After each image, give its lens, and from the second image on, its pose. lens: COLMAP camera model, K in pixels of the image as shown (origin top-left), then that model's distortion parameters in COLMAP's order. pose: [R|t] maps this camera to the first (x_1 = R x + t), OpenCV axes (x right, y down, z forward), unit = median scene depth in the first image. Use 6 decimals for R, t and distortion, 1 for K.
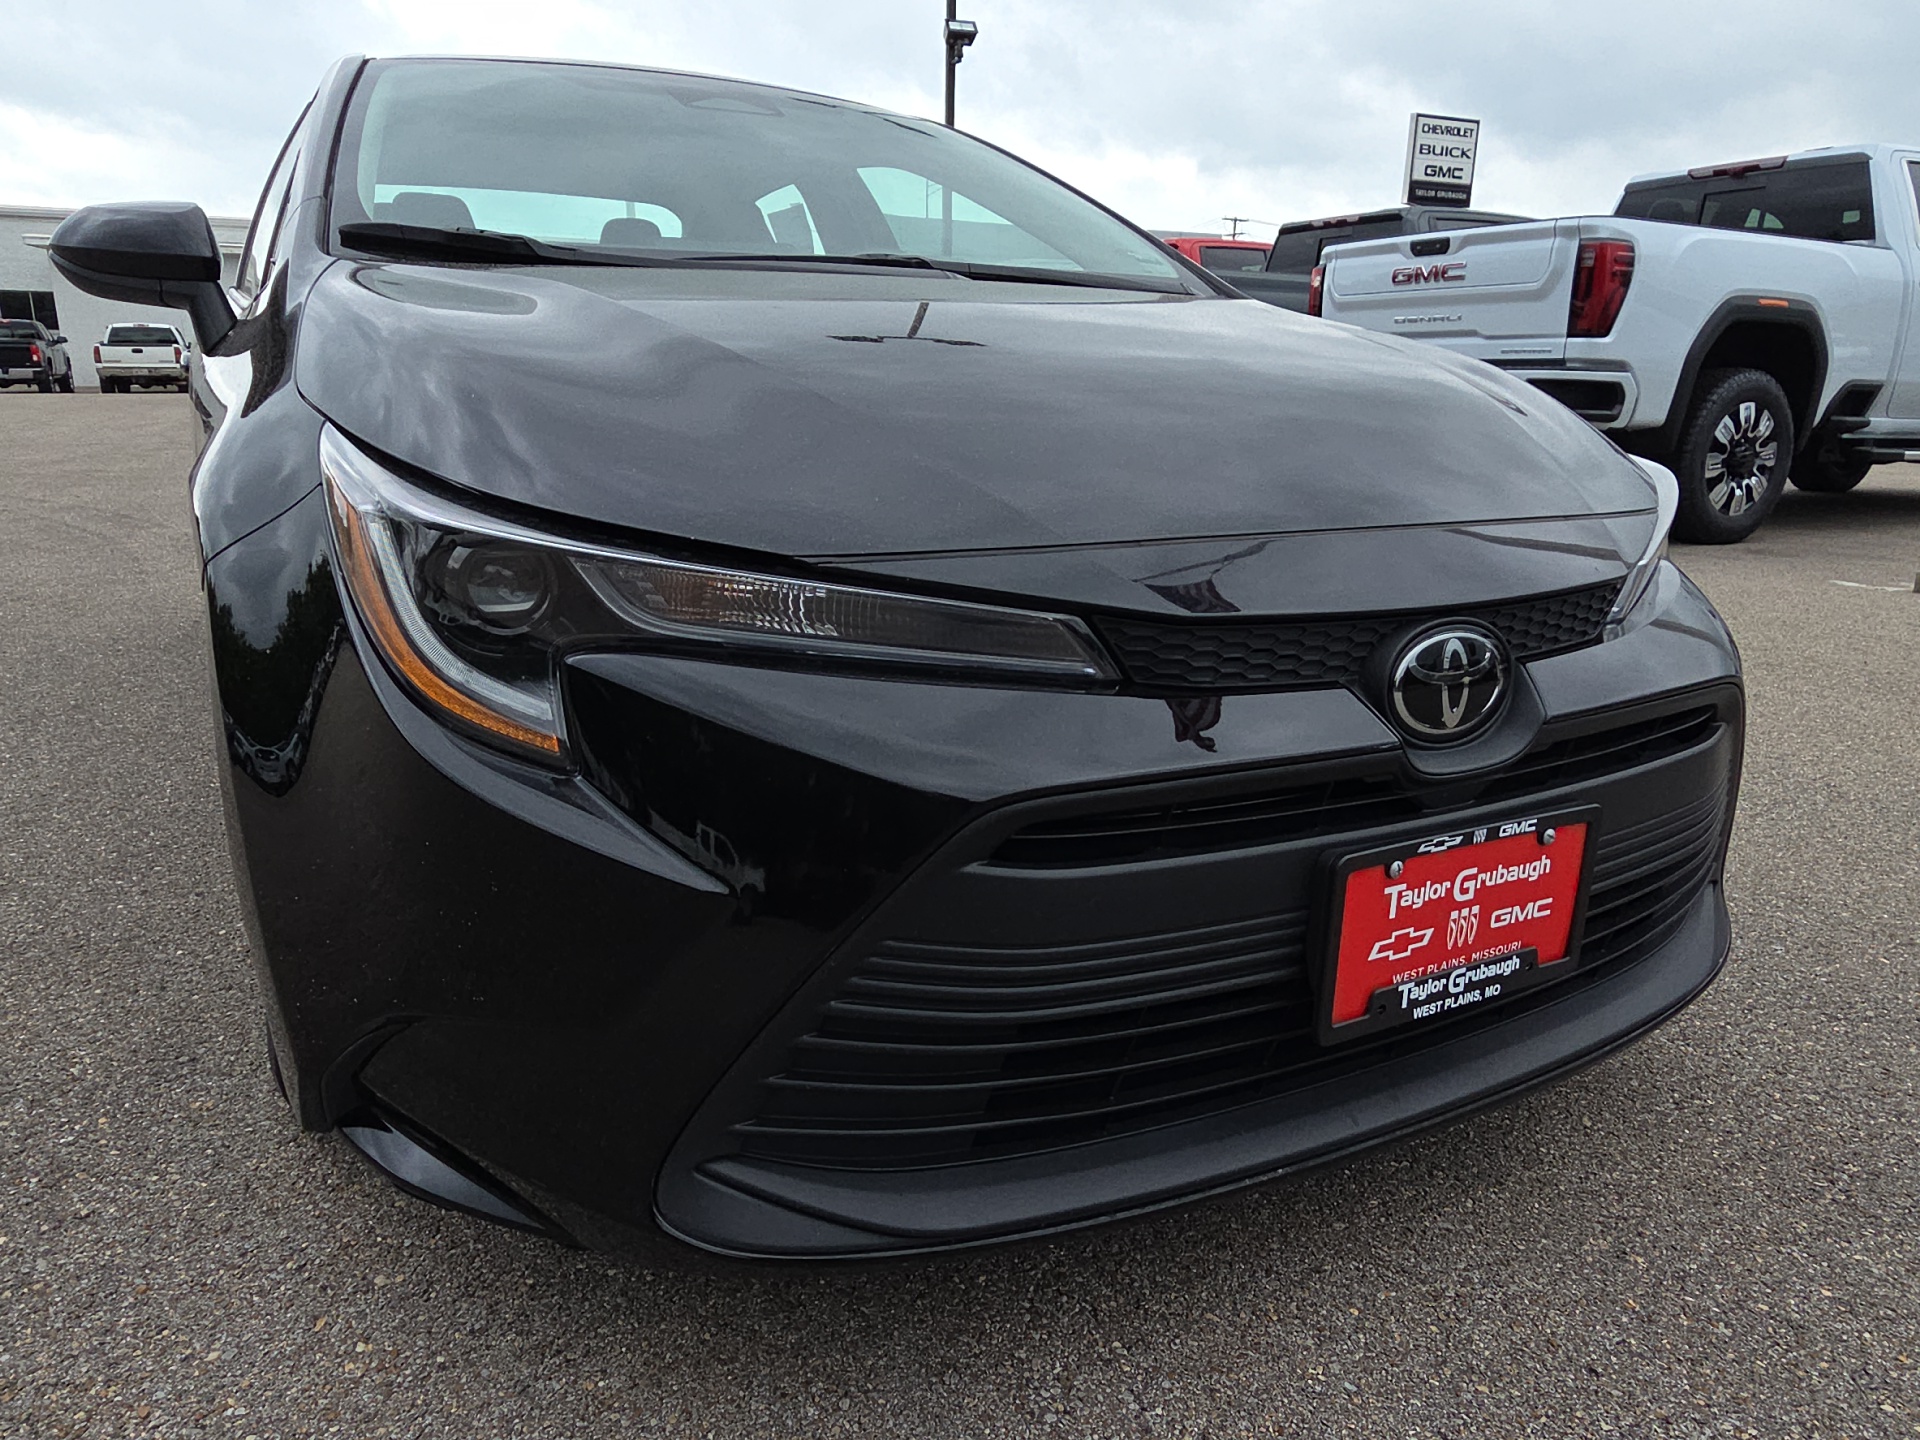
lens RADIAL K [[1331.3, 0, 947.3], [0, 1331.3, 735.8], [0, 0, 1]] dist [0.003958, 0.001242]
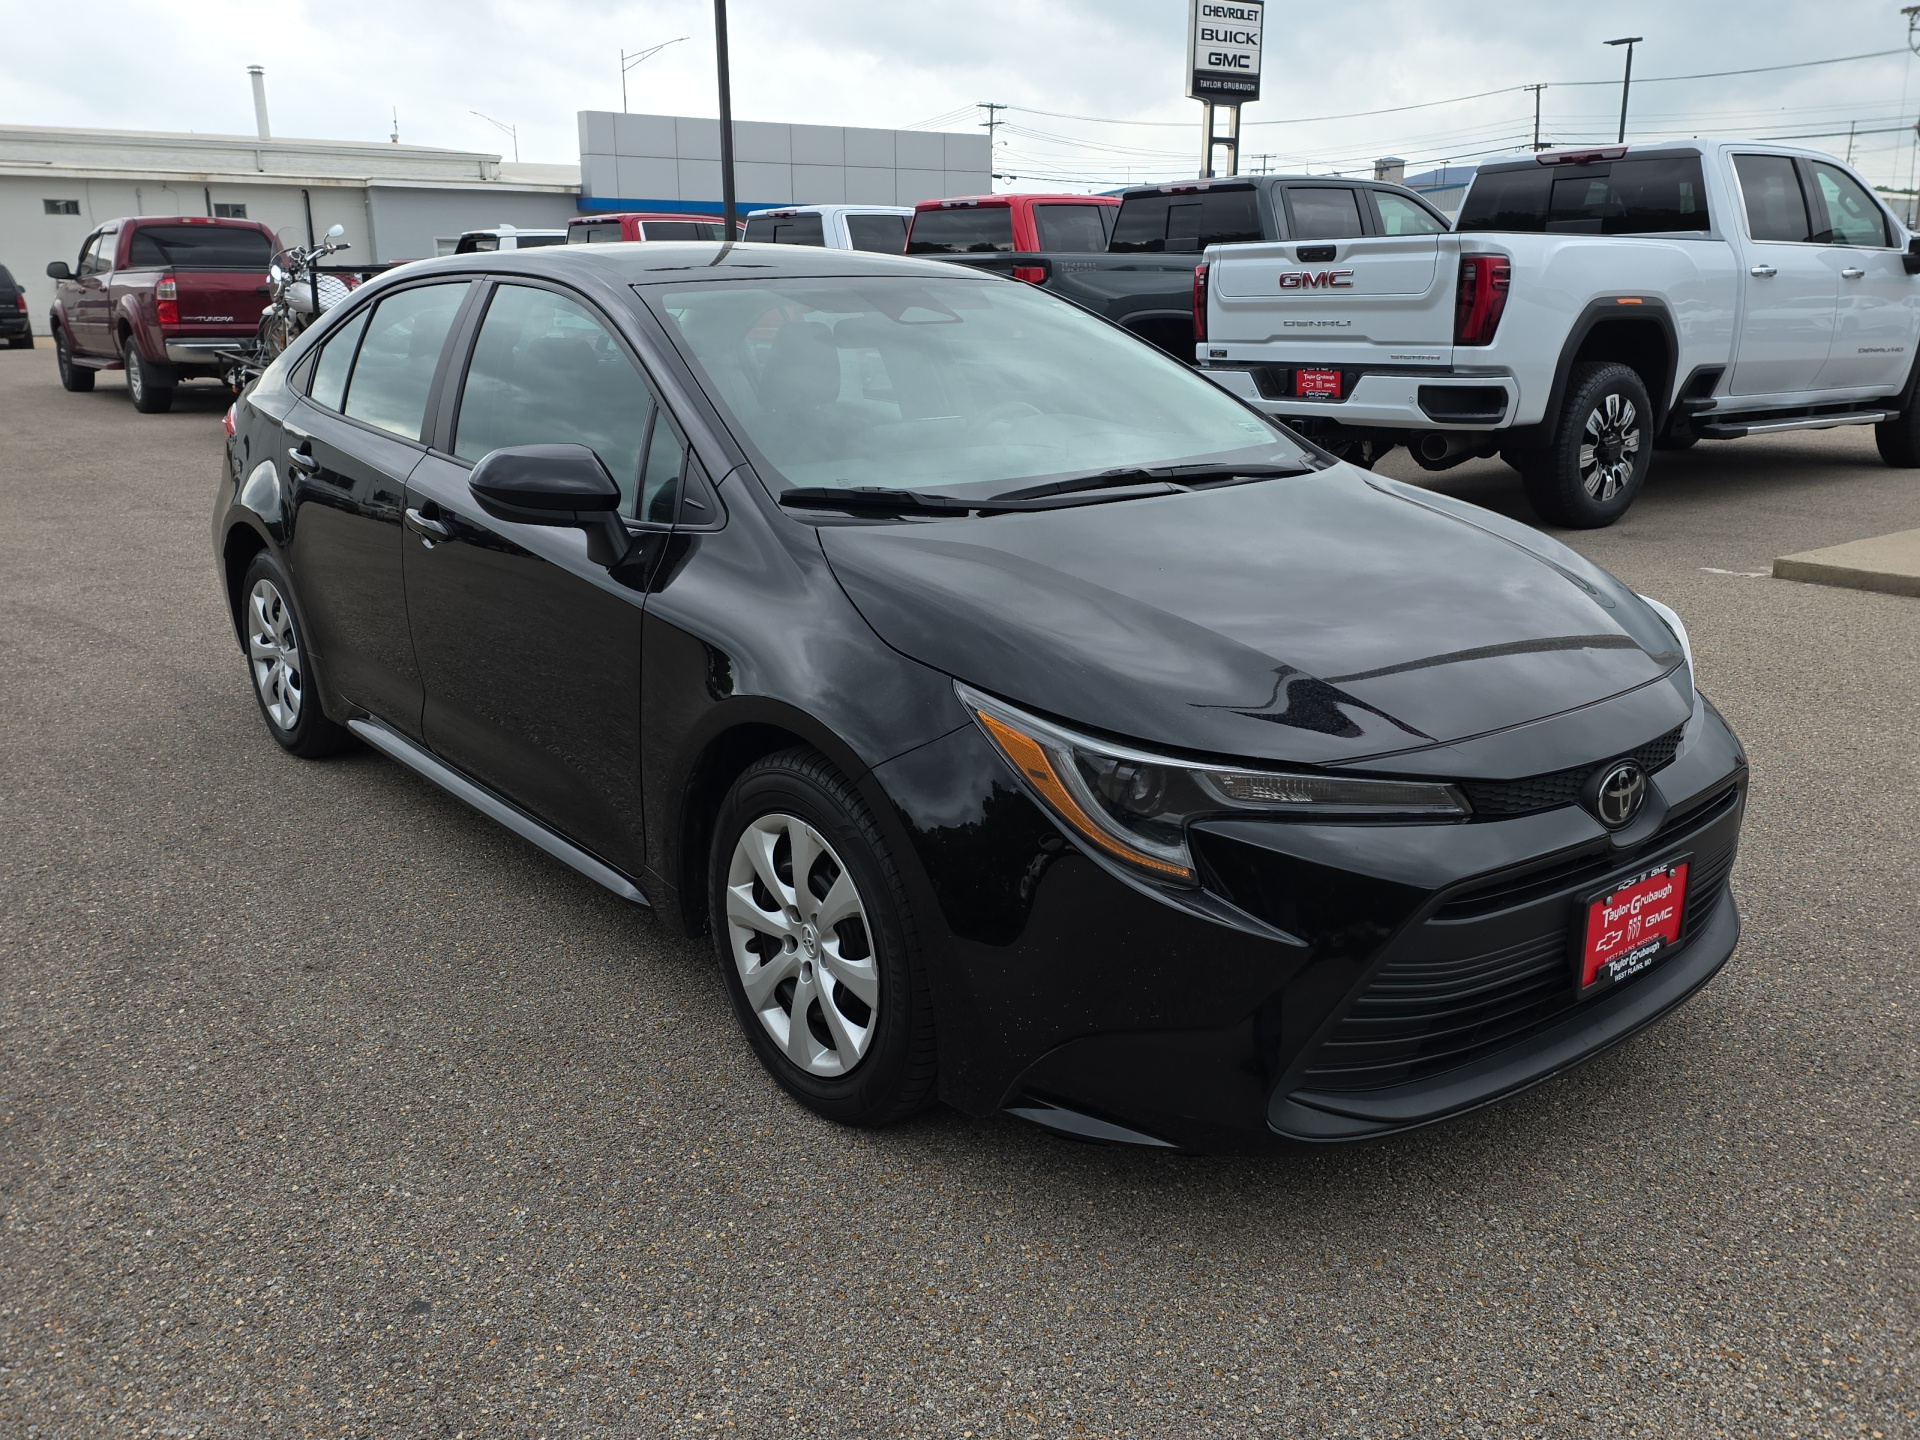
lens RADIAL K [[1622.2, 0, 955.1], [0, 1622.2, 711.9], [0, 0, 1]] dist [0.075670, -0.071397]
pose [[0.981366, -0.070173, 0.178878, -0.851887], [0.070672, 0.997493, 0.003588, -0.211053], [-0.178681, 0.009121, 0.983865, -0.976188]]
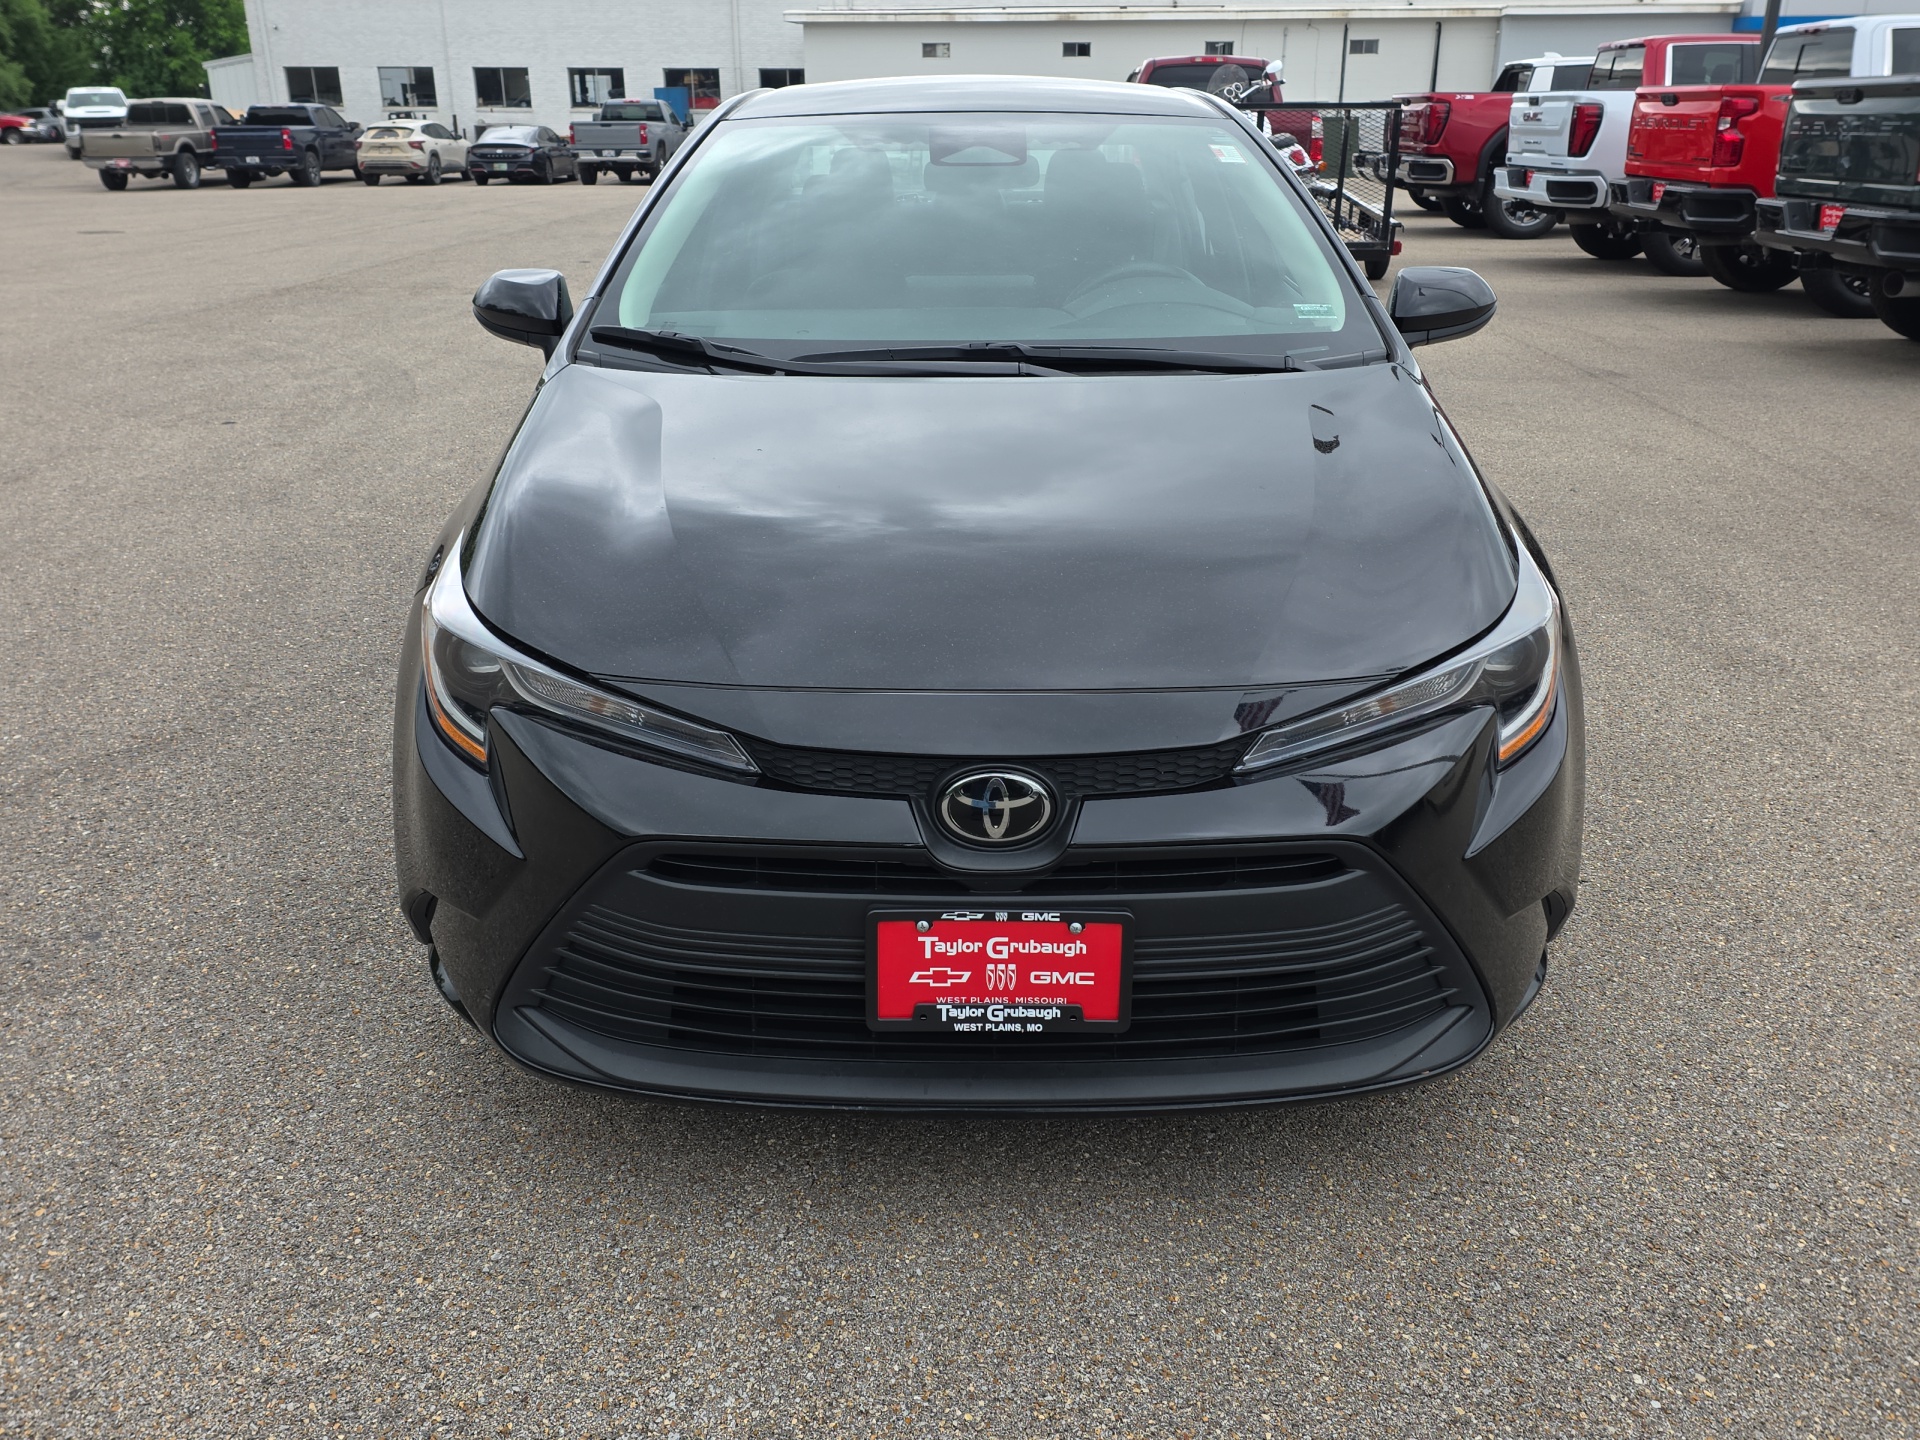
lens RADIAL K [[1622.2, 0, 941.2], [0, 1622.2, 705.9], [0, 0, 1]] dist [0.075670, -0.071397]
pose [[0.873223, 0.150413, -0.463527, 1.045296], [-0.113912, 0.987825, 0.105951, -0.303970], [0.473820, -0.039718, 0.879726, -0.517219]]
